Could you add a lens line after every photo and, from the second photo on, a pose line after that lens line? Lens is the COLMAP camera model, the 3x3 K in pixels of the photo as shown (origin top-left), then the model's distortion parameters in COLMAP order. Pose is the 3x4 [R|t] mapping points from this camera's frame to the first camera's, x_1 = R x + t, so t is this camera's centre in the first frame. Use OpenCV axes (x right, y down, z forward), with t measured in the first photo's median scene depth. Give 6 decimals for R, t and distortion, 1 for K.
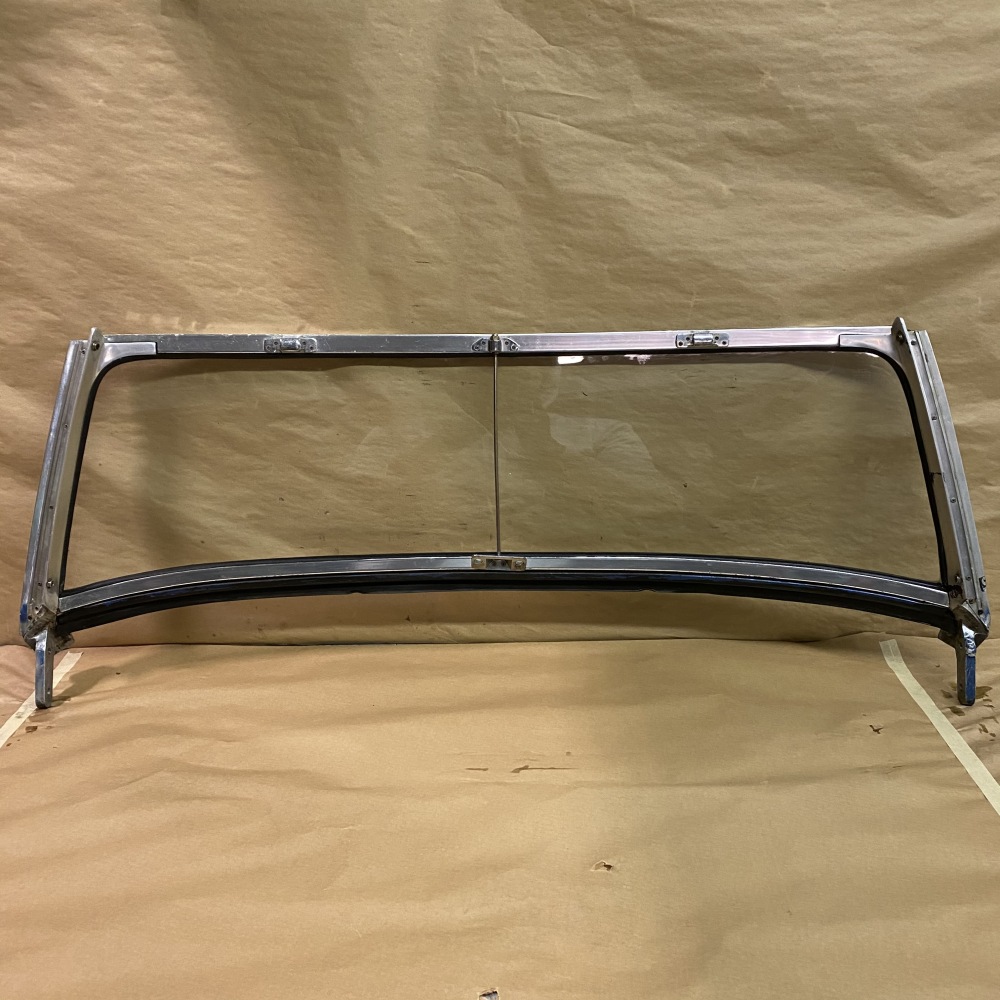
lens RADIAL K [[1037.1, 0, 503.4], [0, 1037.1, 489.4], [0, 0, 1]] dist [0.007522, 0.000000]
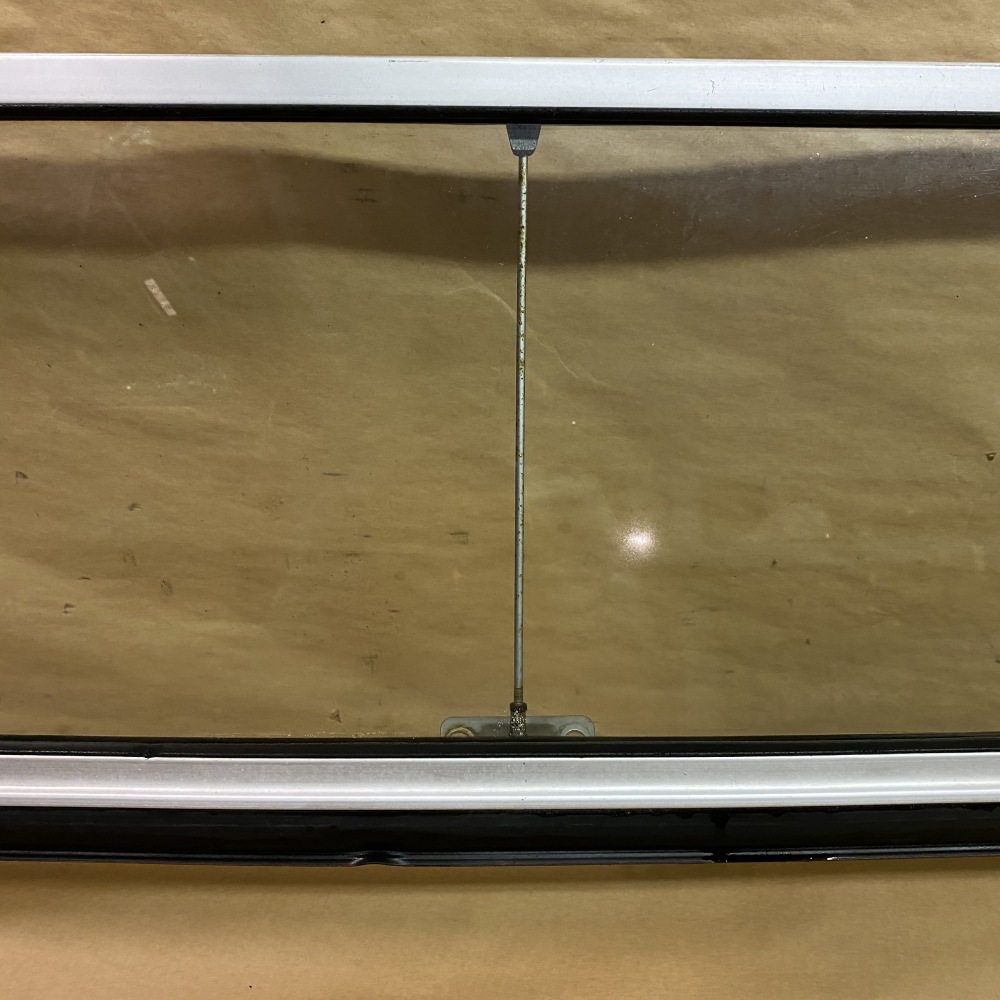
lens RADIAL K [[1037.1, 0, 501.6], [0, 1037.1, 487.2], [0, 0, 1]] dist [0.007522, 0.000000]
pose [[0.999181, 0.006188, 0.039987, -0.040988], [-0.014599, 0.976802, 0.213648, -0.082580], [-0.037738, -0.214056, 0.976092, 0.622253]]
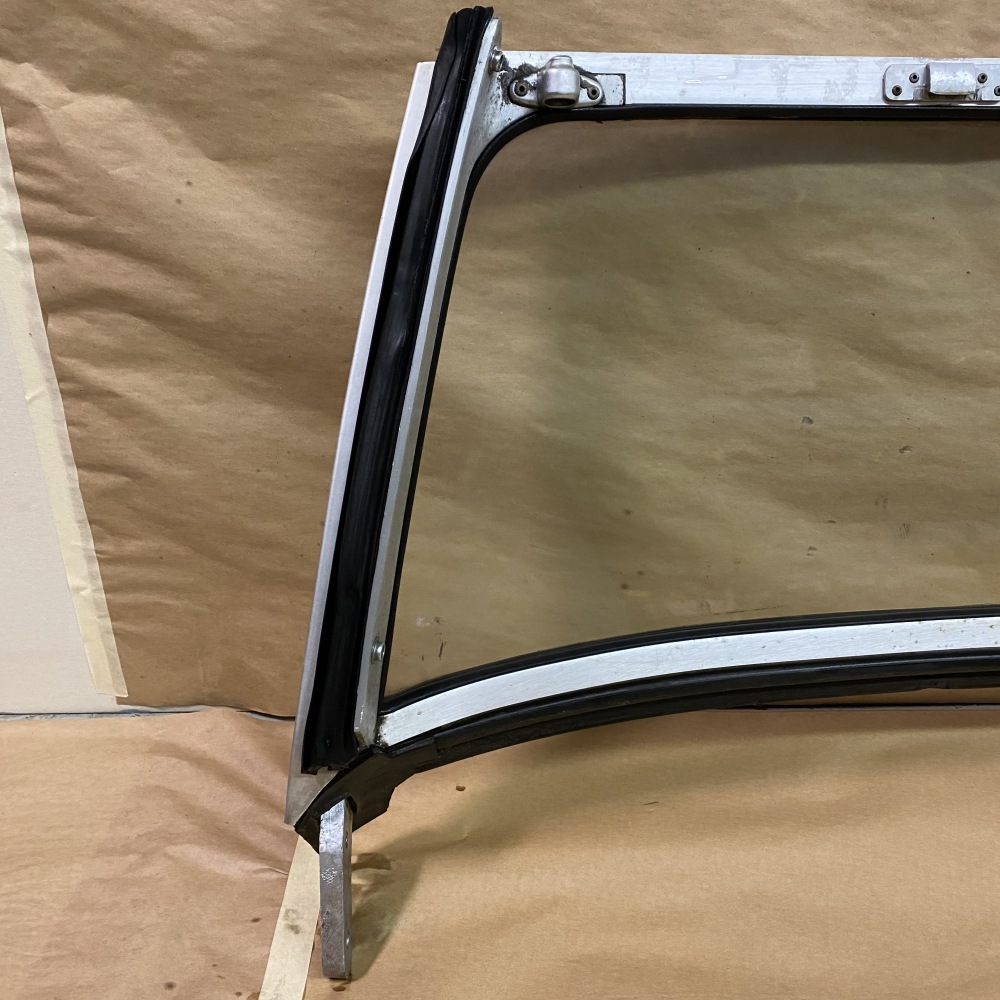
lens RADIAL K [[1037.1, 0, 483.1], [0, 1037.1, 494.6], [0, 0, 1]] dist [0.007522, 0.000000]
pose [[0.999952, -0.001601, -0.009680, -0.374075], [0.003083, 0.987896, 0.155088, -0.031052], [0.009314, -0.155110, 0.987853, 0.581667]]
